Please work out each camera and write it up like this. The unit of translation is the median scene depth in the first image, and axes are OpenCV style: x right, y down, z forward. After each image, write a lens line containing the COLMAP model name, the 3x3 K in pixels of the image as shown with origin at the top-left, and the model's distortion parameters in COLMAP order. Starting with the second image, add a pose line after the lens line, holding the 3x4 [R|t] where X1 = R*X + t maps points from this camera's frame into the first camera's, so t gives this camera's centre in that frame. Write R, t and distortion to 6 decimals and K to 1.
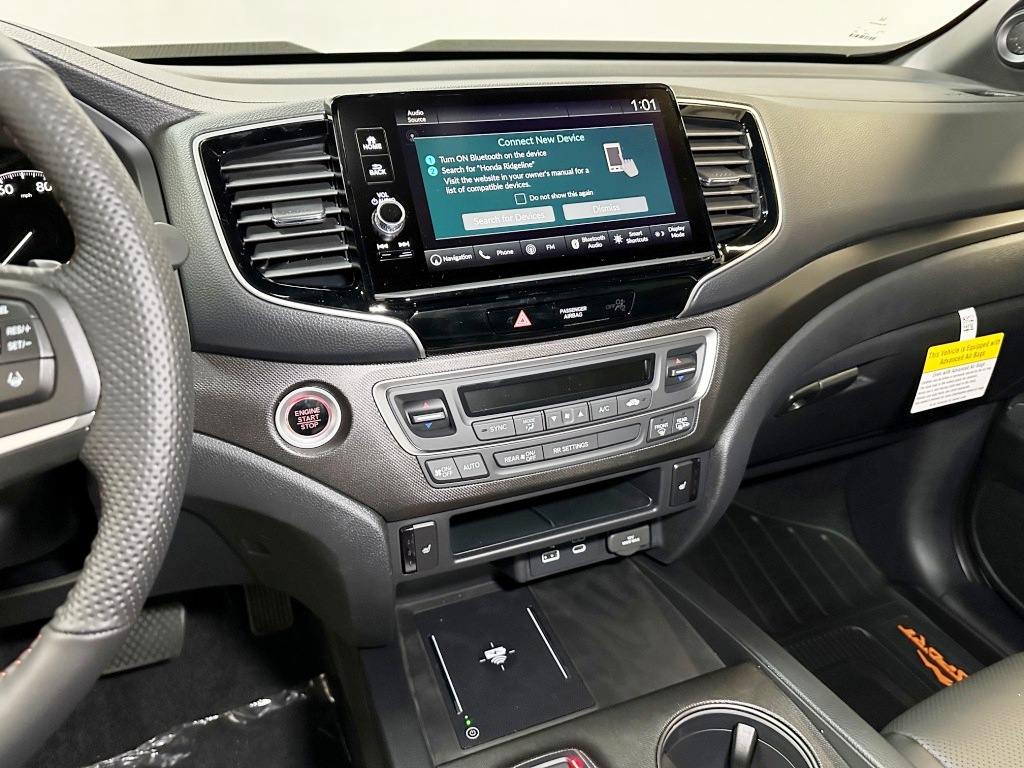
lens RADIAL K [[710.8, 0, 525.1], [0, 710.8, 388.5], [0, 0, 1]] dist [0.050804, -0.108756]
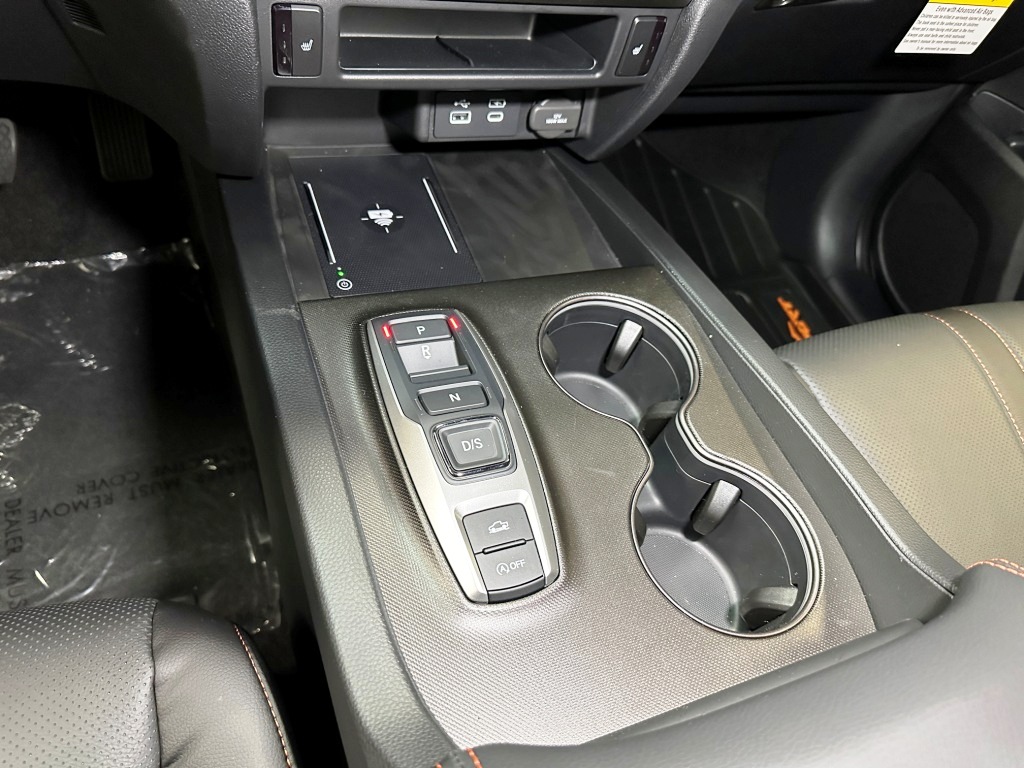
lens RADIAL K [[710.8, 0, 525.1], [0, 710.8, 388.5], [0, 0, 1]] dist [0.050804, -0.108756]
pose [[0.973021, 0.147285, 0.177586, 0.007232], [-0.210981, 0.879512, 0.426551, 0.143086], [-0.093364, -0.452511, 0.886858, 0.102046]]
